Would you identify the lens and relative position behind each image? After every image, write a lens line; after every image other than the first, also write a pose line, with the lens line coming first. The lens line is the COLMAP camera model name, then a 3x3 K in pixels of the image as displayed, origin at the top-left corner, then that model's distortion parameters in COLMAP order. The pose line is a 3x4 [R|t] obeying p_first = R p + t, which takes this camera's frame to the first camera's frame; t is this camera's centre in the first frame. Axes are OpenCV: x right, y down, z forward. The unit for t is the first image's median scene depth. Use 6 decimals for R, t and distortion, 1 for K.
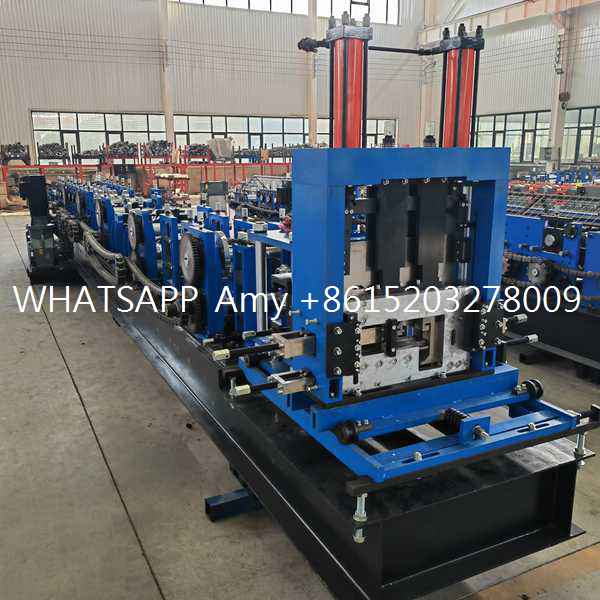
lens RADIAL K [[624.8, 0, 296.7], [0, 624.8, 277.6], [0, 0, 1]] dist [0.021051, 0.000000]
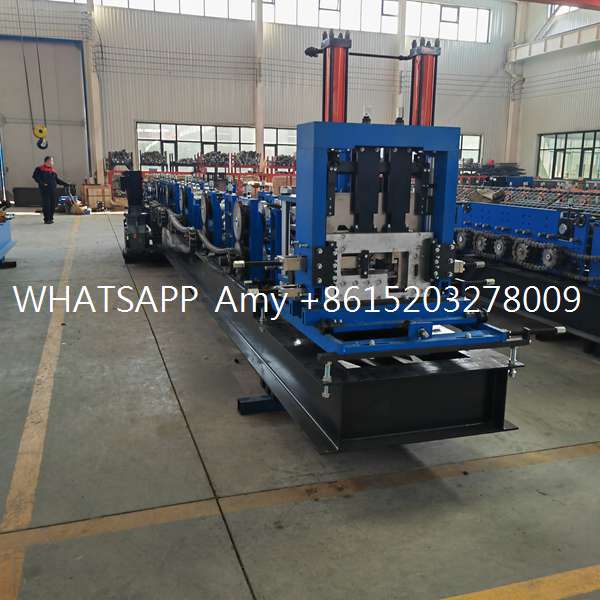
lens RADIAL K [[624.8, 0, 301.7], [0, 624.8, 282.7], [0, 0, 1]] dist [0.021051, 0.000000]
pose [[0.990036, 0.045640, -0.133215, 0.092394], [-0.048193, 0.998710, -0.016002, 0.077083], [0.132313, 0.022263, 0.990958, -0.175825]]
